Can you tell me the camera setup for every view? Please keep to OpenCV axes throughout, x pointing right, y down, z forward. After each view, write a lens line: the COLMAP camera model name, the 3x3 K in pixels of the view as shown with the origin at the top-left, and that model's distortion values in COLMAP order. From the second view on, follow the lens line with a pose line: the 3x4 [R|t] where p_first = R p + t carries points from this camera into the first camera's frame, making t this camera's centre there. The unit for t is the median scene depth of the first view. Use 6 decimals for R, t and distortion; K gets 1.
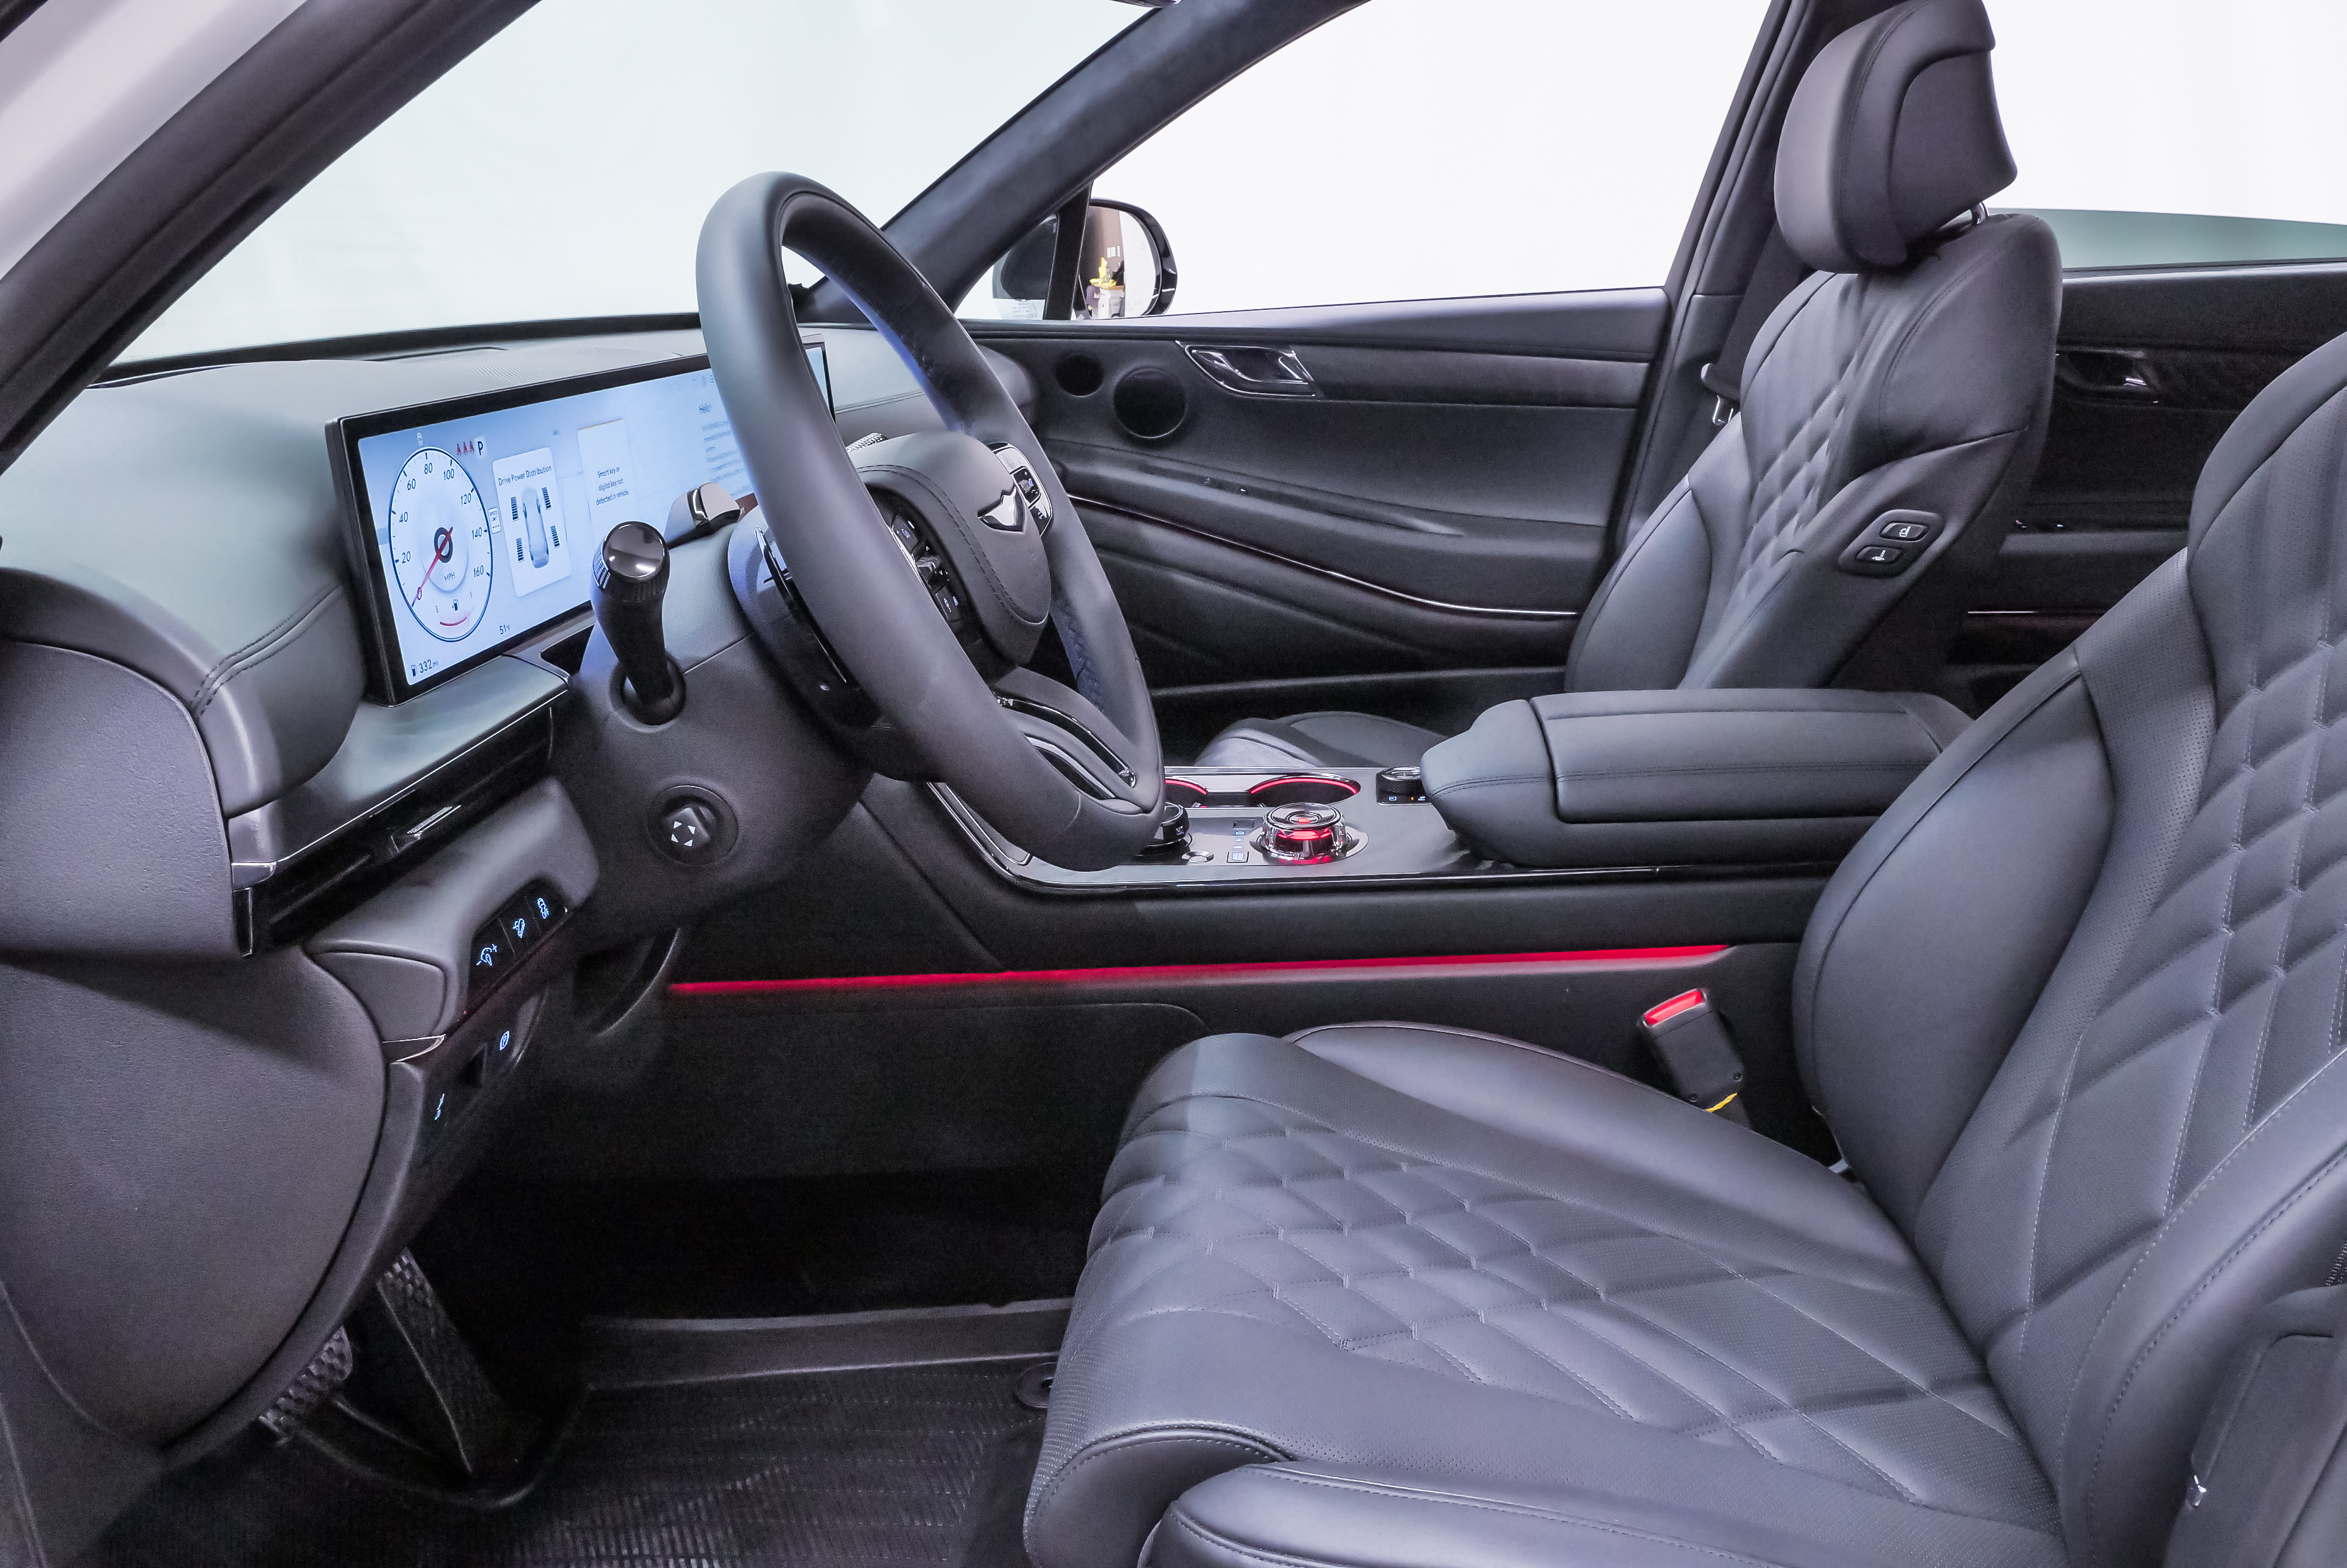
lens RADIAL K [[1675.0, 0, 1171.9], [0, 1675.0, 782.4], [0, 0, 1]] dist [-0.047981, -0.000349]
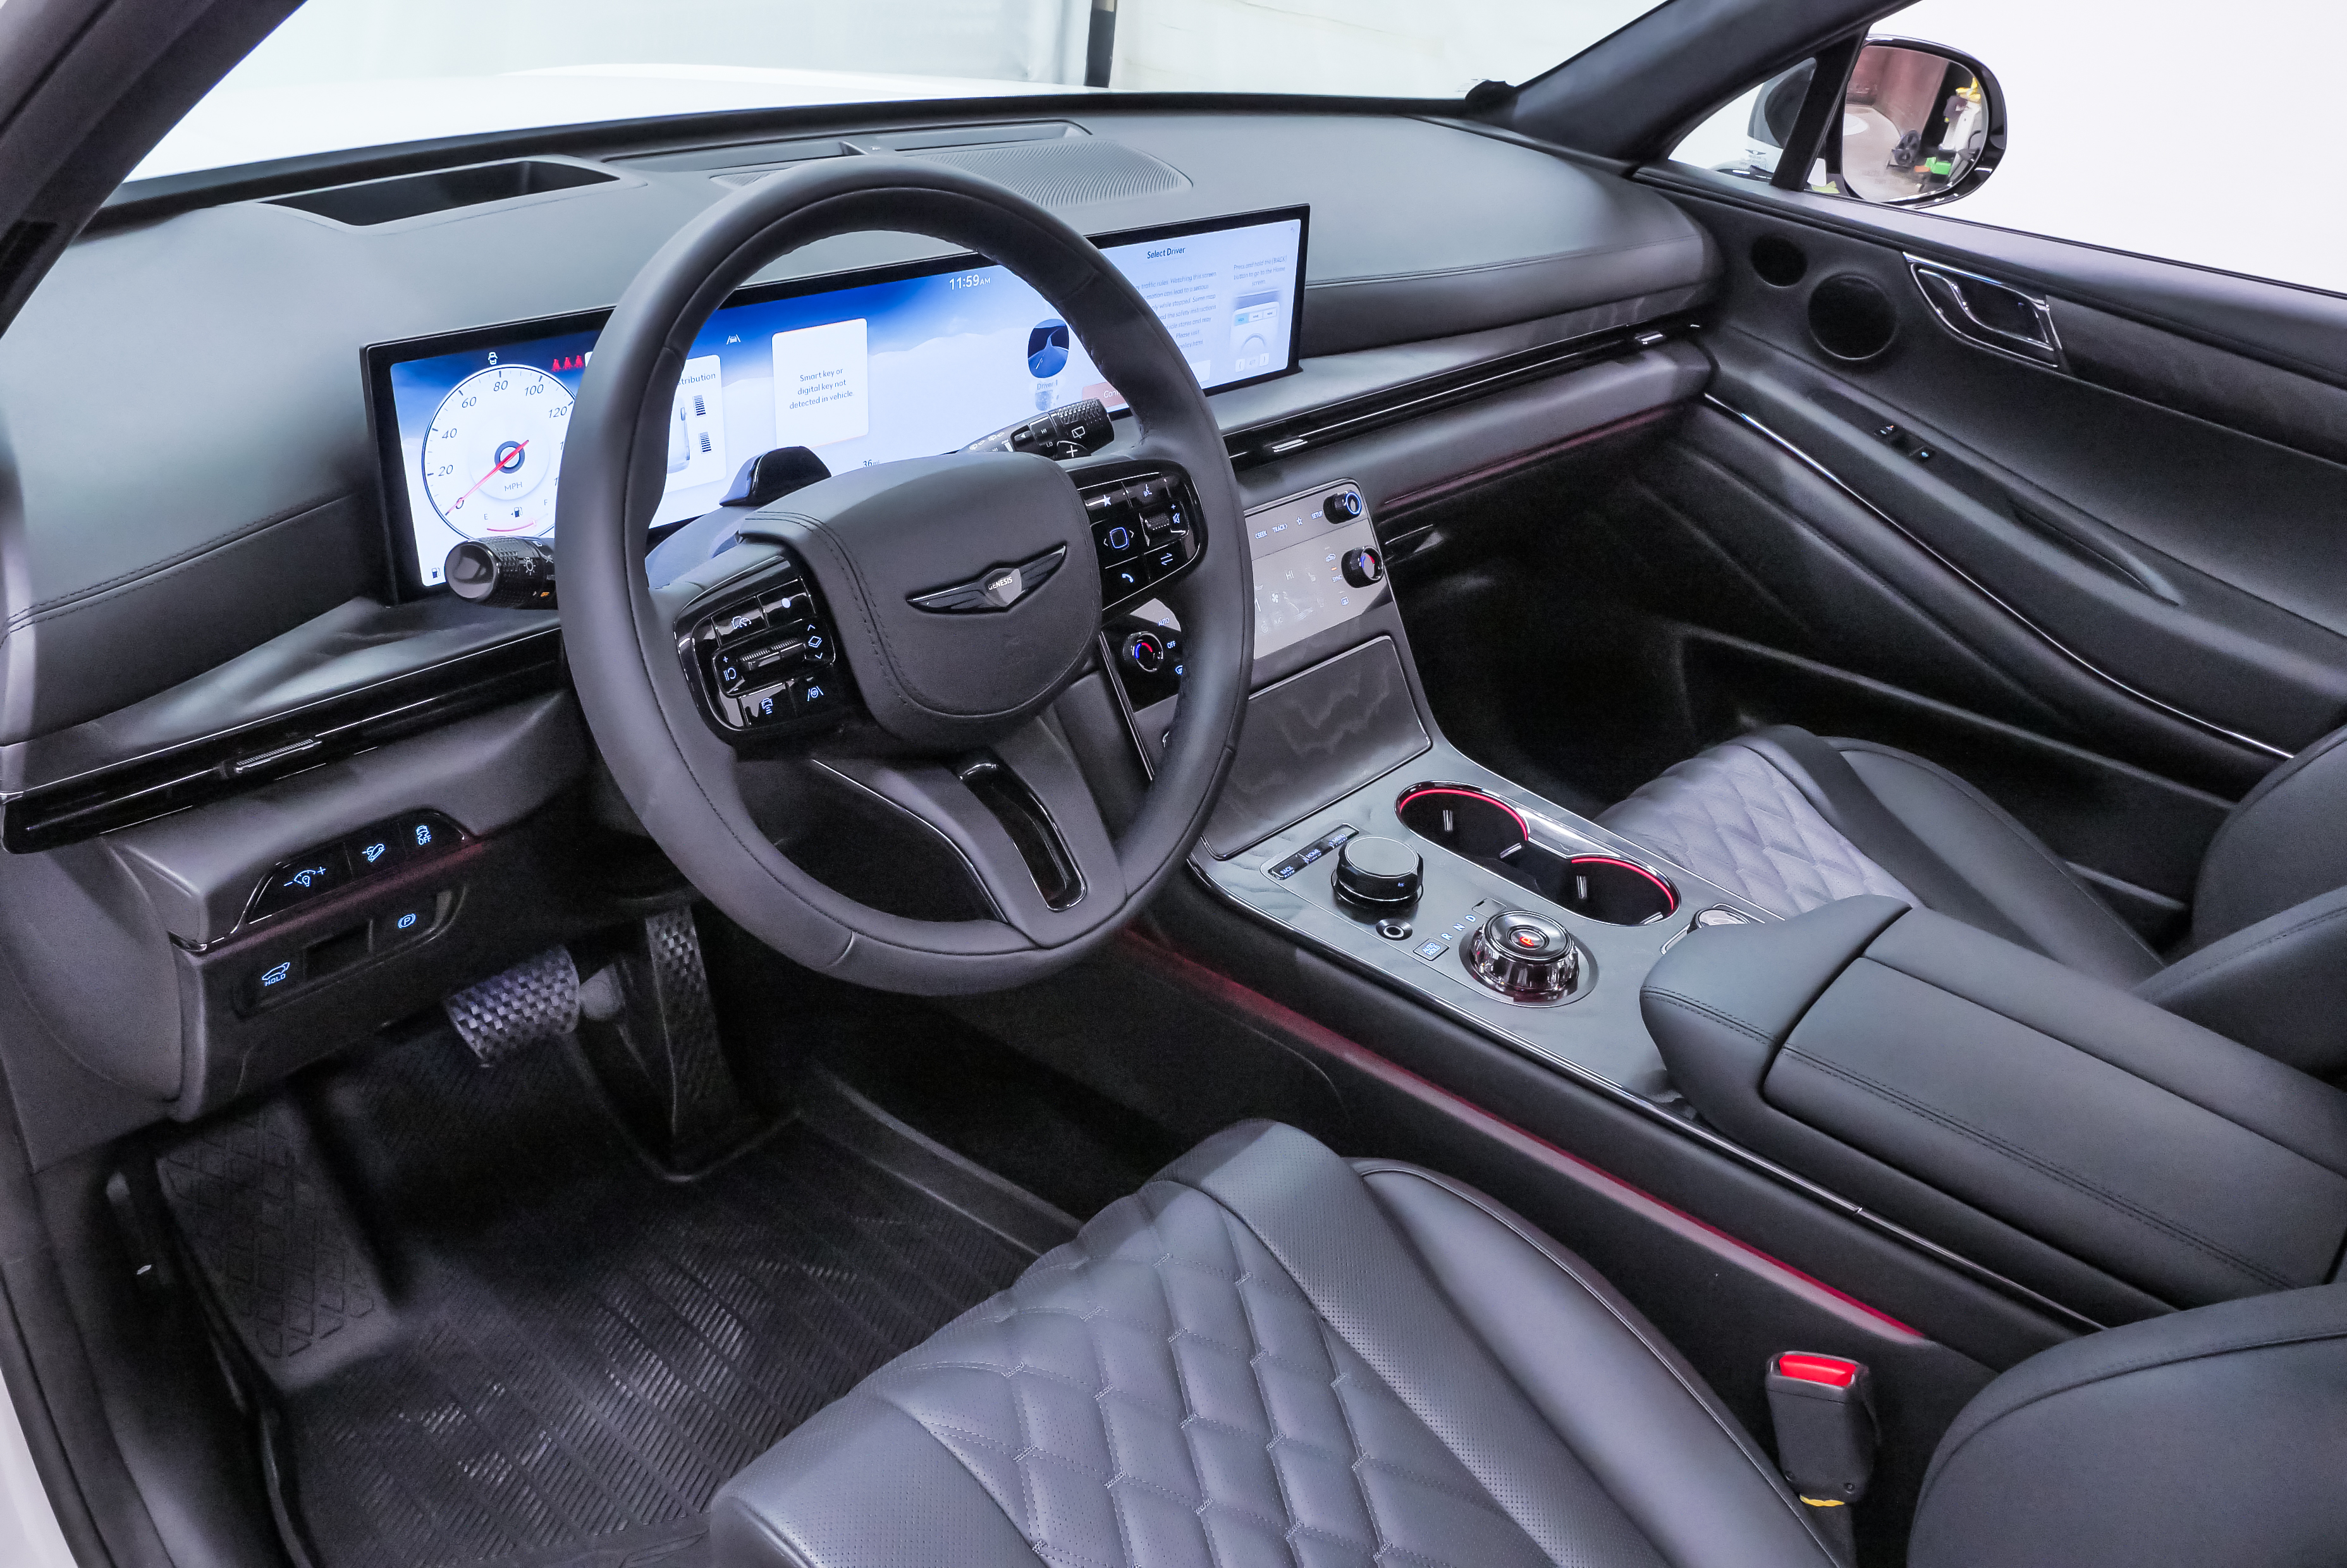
lens RADIAL K [[1675.0, 0, 1175.2], [0, 1675.0, 787.8], [0, 0, 1]] dist [-0.047981, -0.000349]
pose [[0.802656, 0.389422, -0.451767, 0.307388], [-0.290584, 0.916784, 0.273985, -0.243345], [0.520869, -0.088639, 0.849022, 0.206570]]
